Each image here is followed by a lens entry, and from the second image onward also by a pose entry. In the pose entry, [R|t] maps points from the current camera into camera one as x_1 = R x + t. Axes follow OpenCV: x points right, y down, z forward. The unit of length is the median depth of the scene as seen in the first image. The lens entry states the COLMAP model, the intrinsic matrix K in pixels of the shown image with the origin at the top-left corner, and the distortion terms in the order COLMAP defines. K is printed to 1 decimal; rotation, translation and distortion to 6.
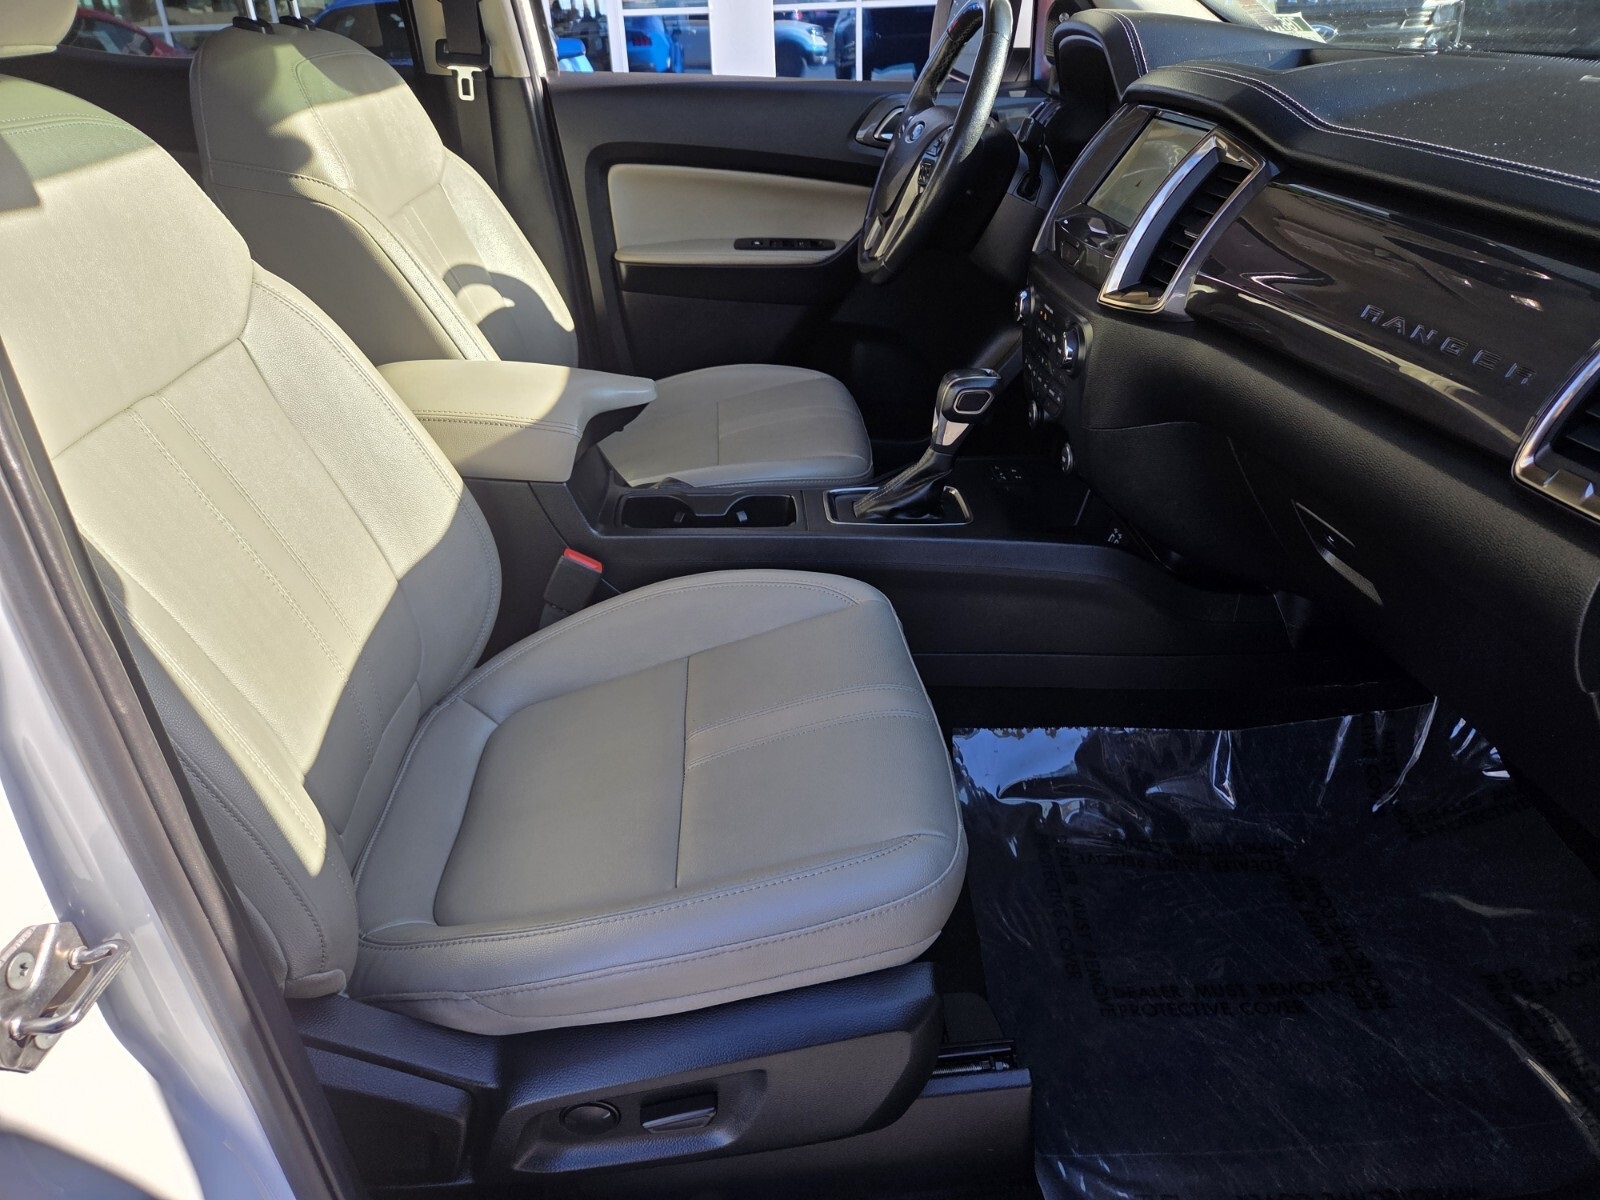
lens RADIAL K [[1084.4, 0, 800.0], [0, 1084.4, 600.0], [0, 0, 1]] dist [0.032650, -0.030896]
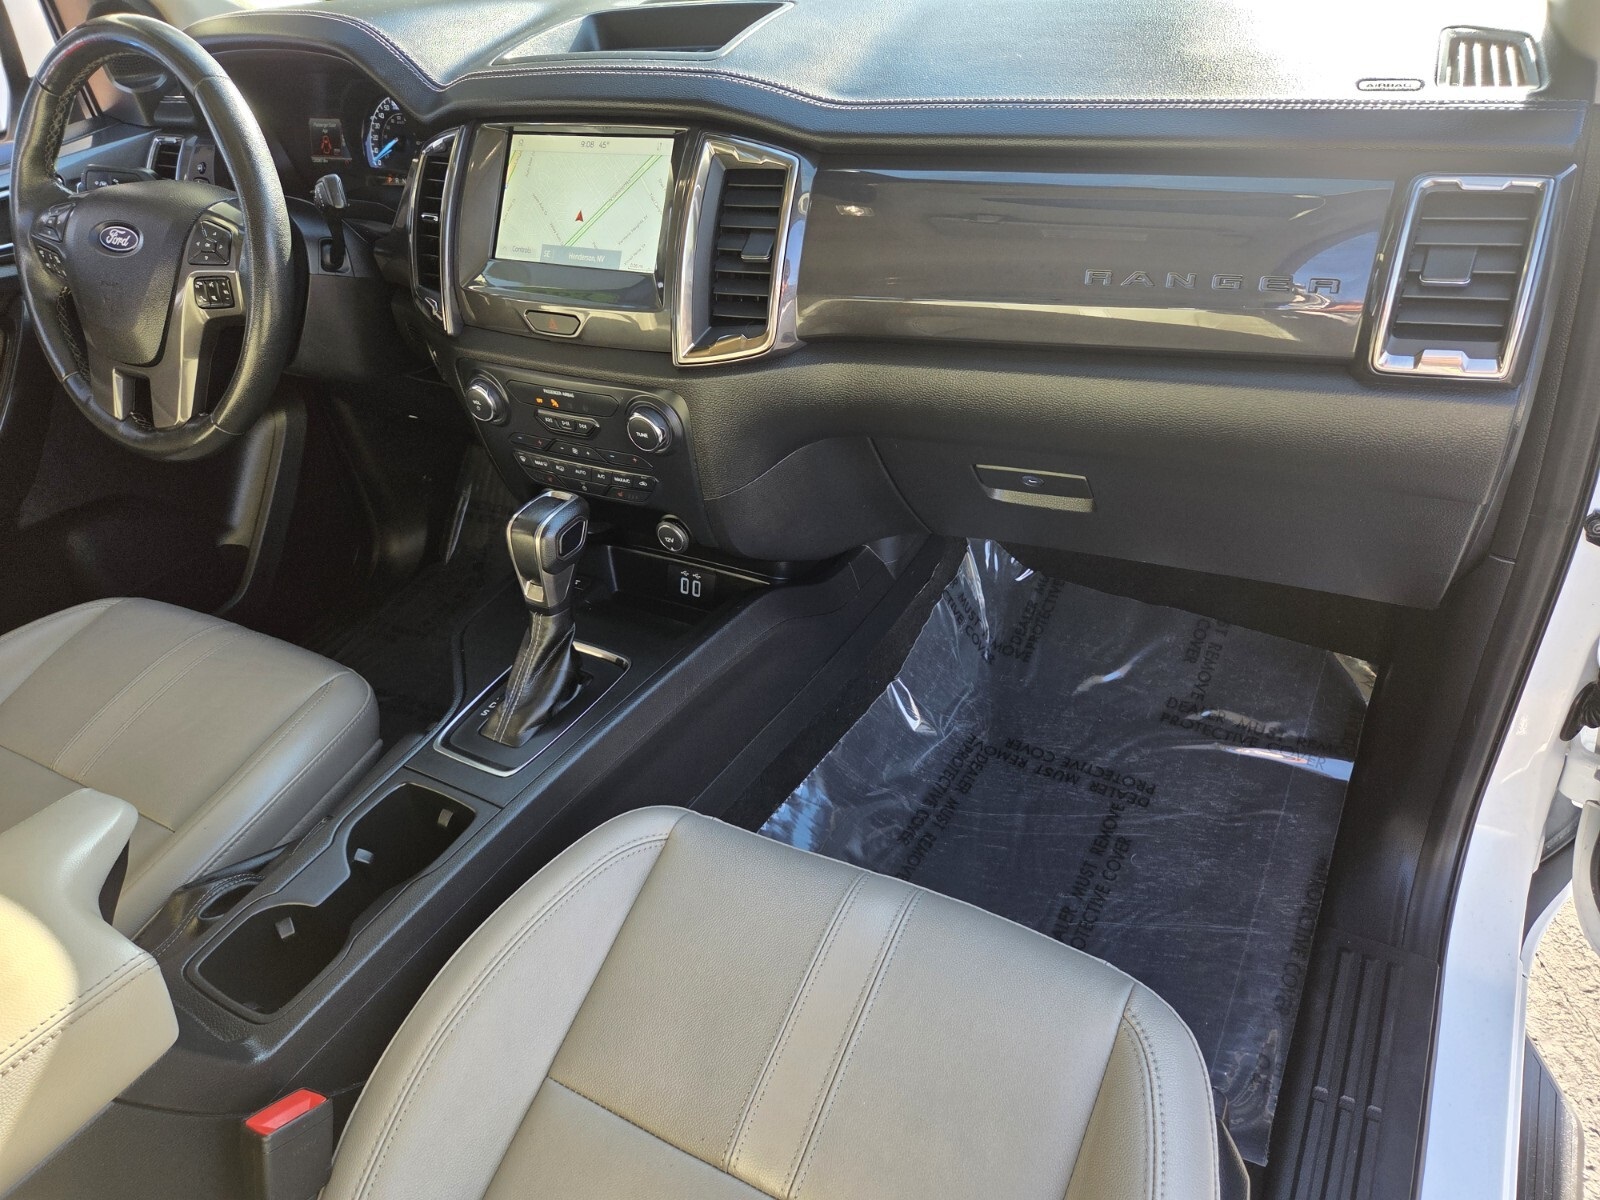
lens RADIAL K [[1084.4, 0, 800.0], [0, 1084.4, 600.0], [0, 0, 1]] dist [0.032650, -0.030896]
pose [[0.522624, -0.552958, 0.648923, -0.323909], [0.492426, 0.817127, 0.299702, -0.348858], [-0.695975, 0.162915, 0.699341, 0.418251]]
